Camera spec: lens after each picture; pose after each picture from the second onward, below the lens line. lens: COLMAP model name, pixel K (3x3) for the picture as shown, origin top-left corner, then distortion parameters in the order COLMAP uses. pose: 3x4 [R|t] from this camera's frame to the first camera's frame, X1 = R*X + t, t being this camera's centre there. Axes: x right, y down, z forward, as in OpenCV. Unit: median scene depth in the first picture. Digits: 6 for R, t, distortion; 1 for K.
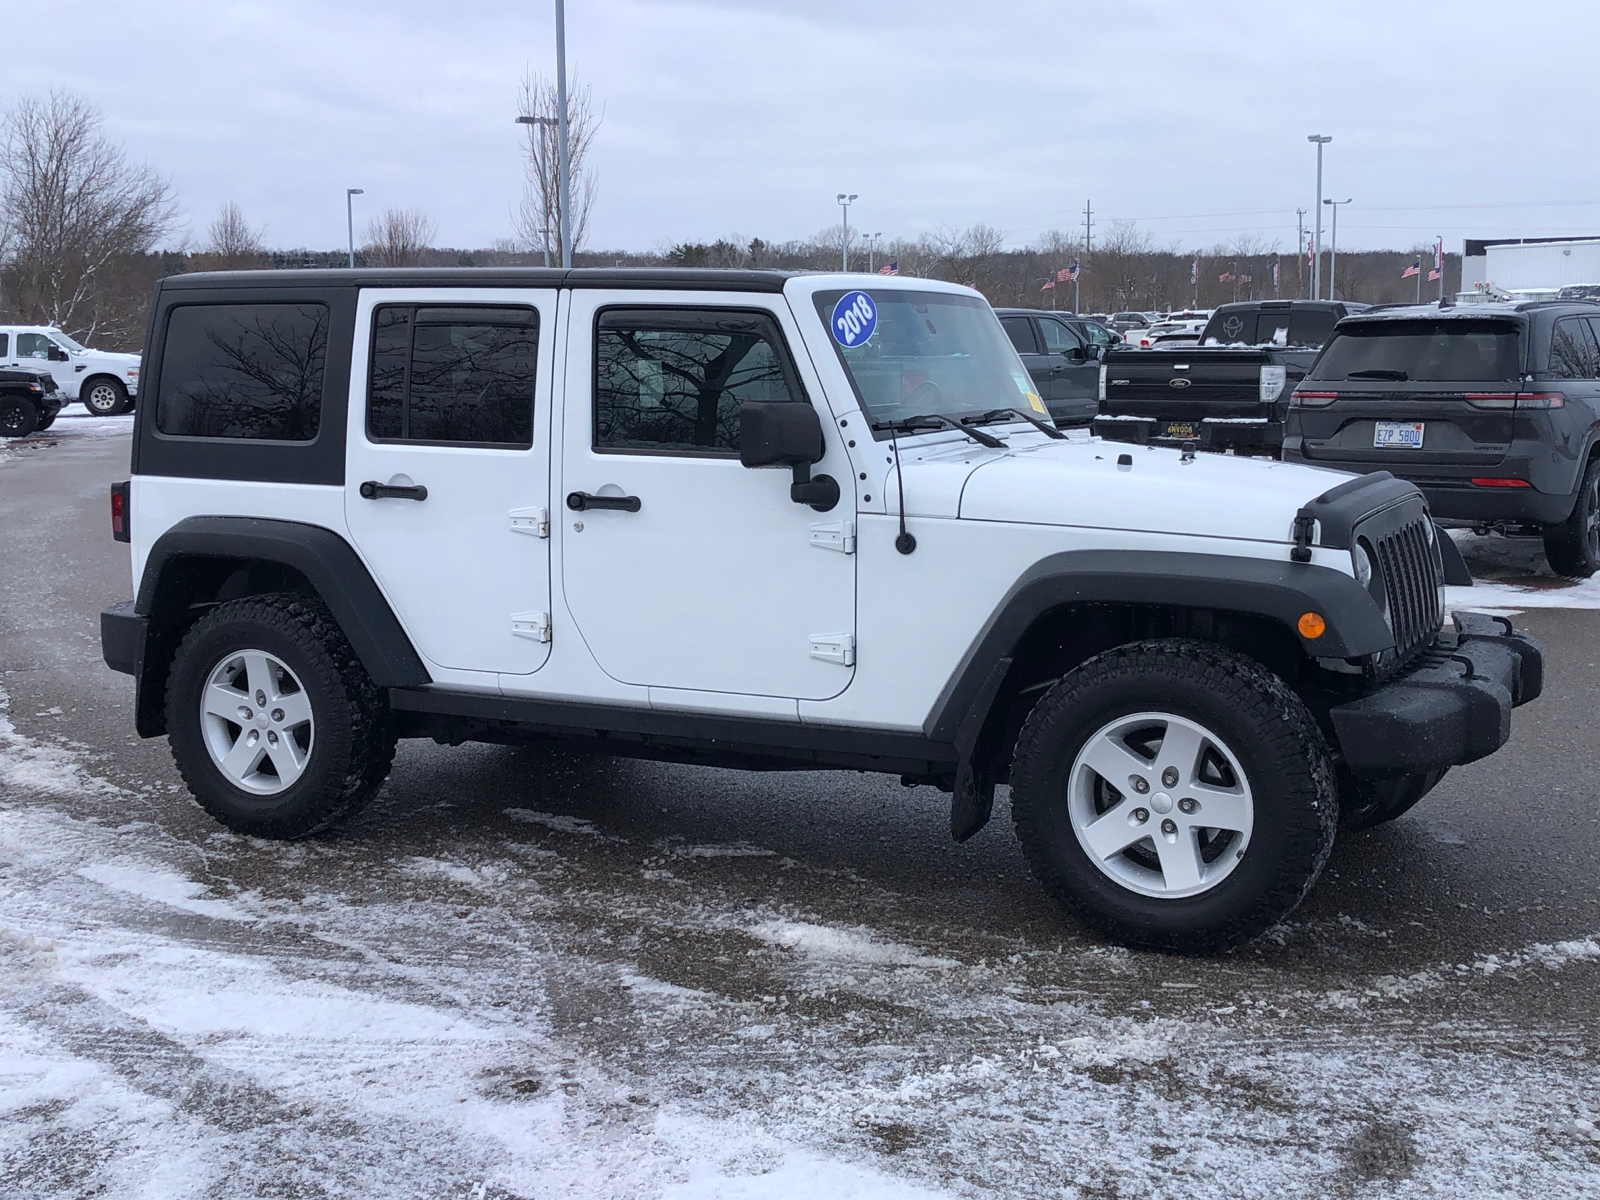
lens RADIAL K [[1905.1, 0, 796.2], [0, 1905.1, 566.8], [0, 0, 1]] dist [0.185304, -0.616749]
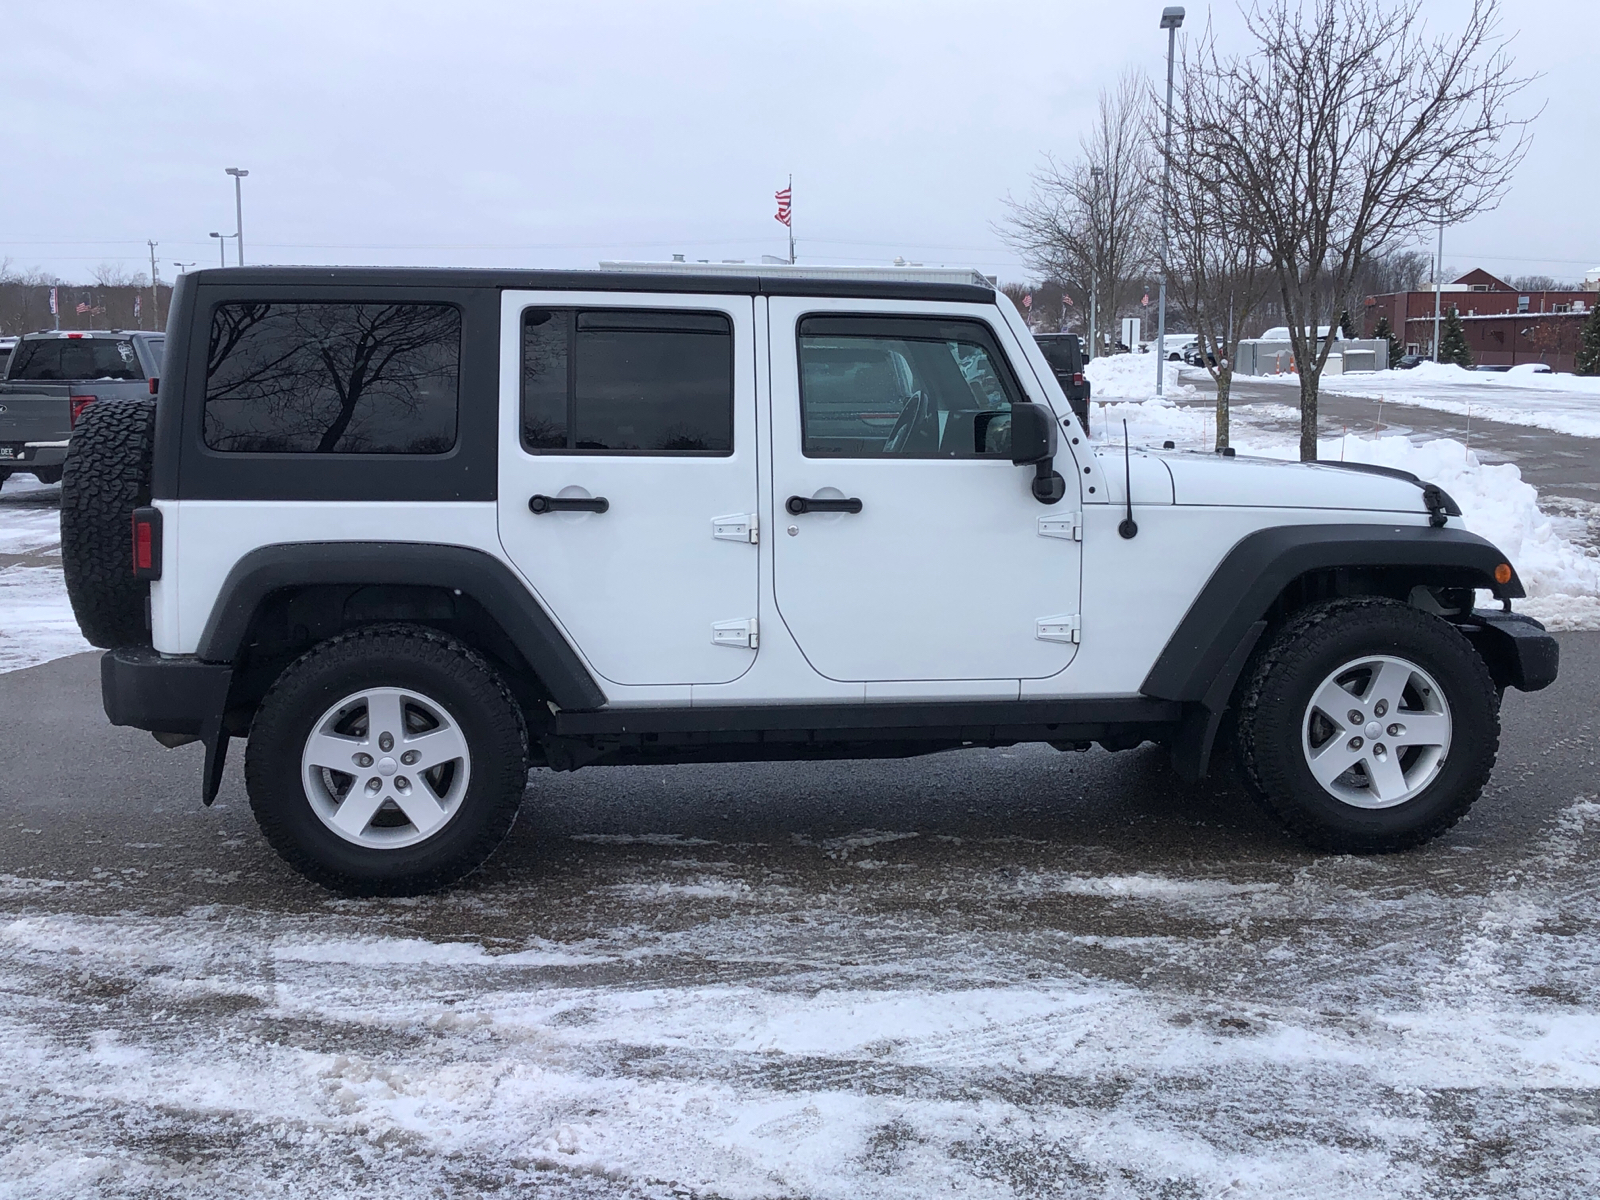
lens RADIAL K [[1905.1, 0, 796.2], [0, 1905.1, 566.8], [0, 0, 1]] dist [0.185304, -0.616749]
pose [[0.831610, -0.050848, 0.553027, -0.718613], [0.060682, 0.998157, 0.000526, -0.002505], [-0.552034, 0.033122, 0.833163, 0.169402]]
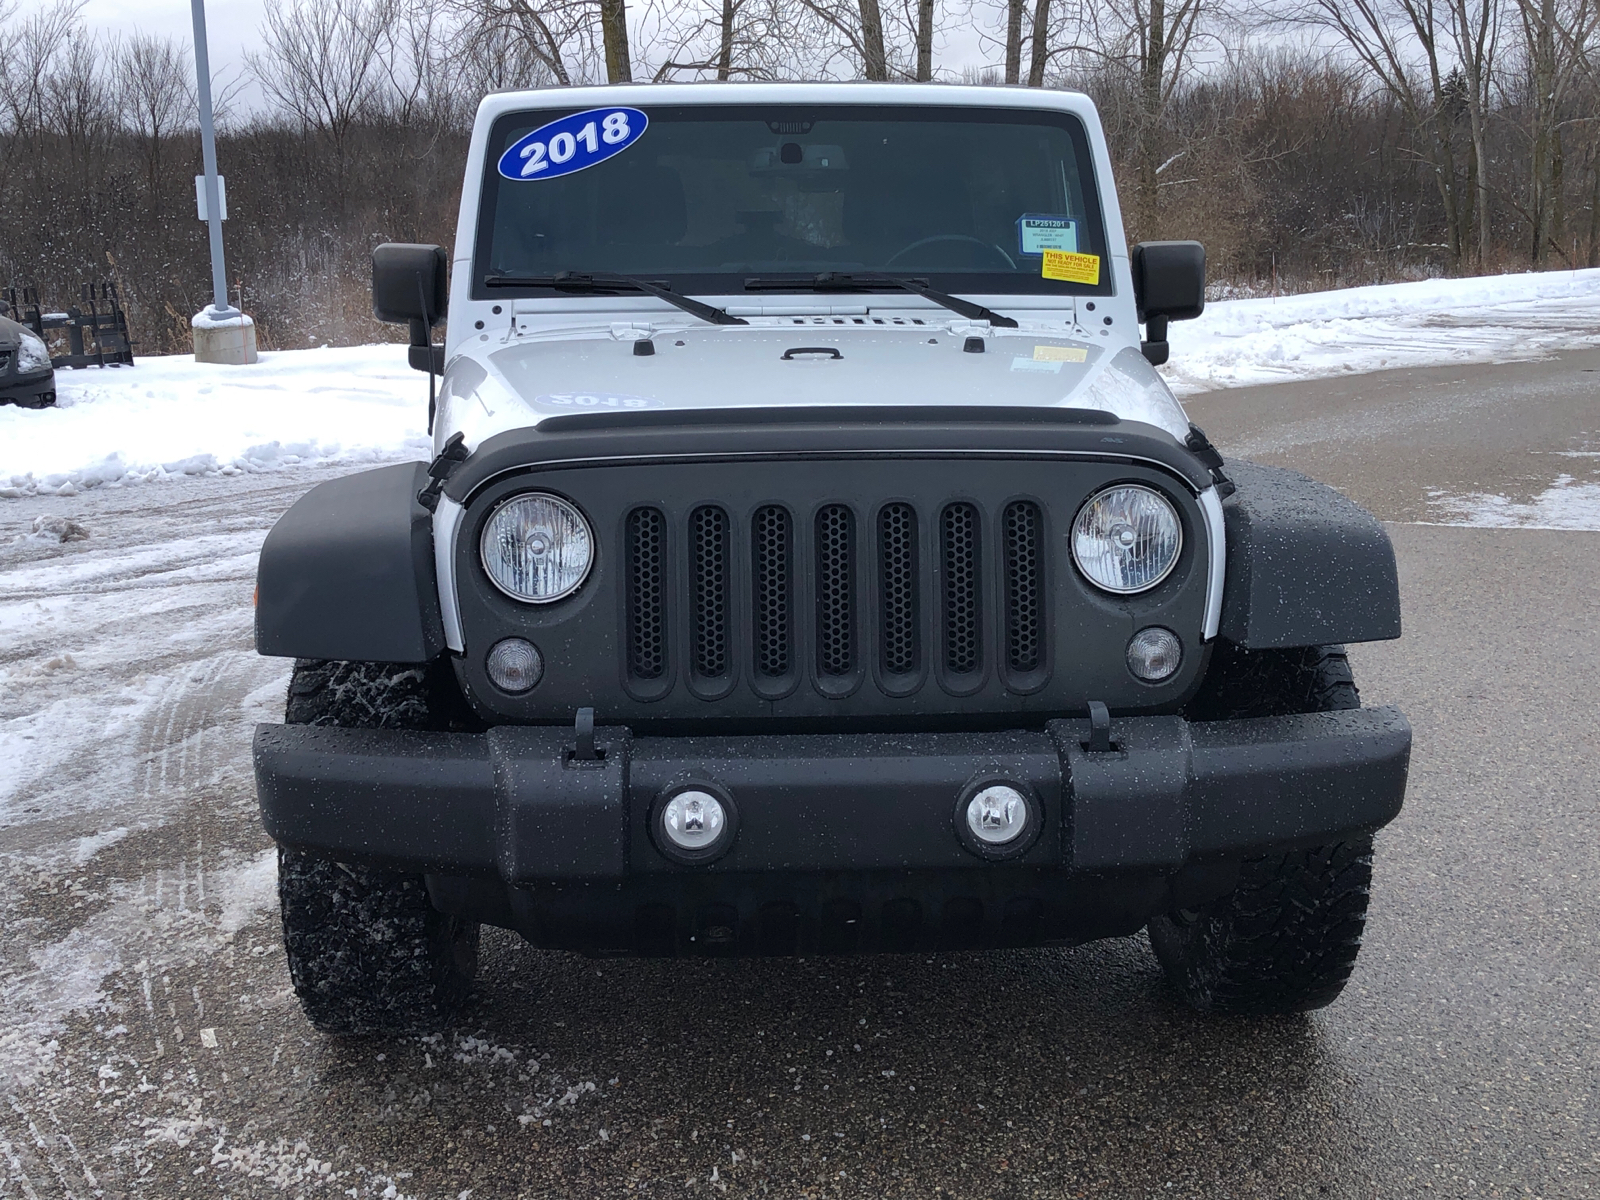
lens RADIAL K [[1905.1, 0, 796.2], [0, 1905.1, 566.8], [0, 0, 1]] dist [0.185304, -0.616749]
pose [[0.496807, 0.166722, -0.851696, 0.811602], [-0.099854, 0.985838, 0.134735, -0.077546], [0.862097, 0.018108, 0.506419, 0.714867]]
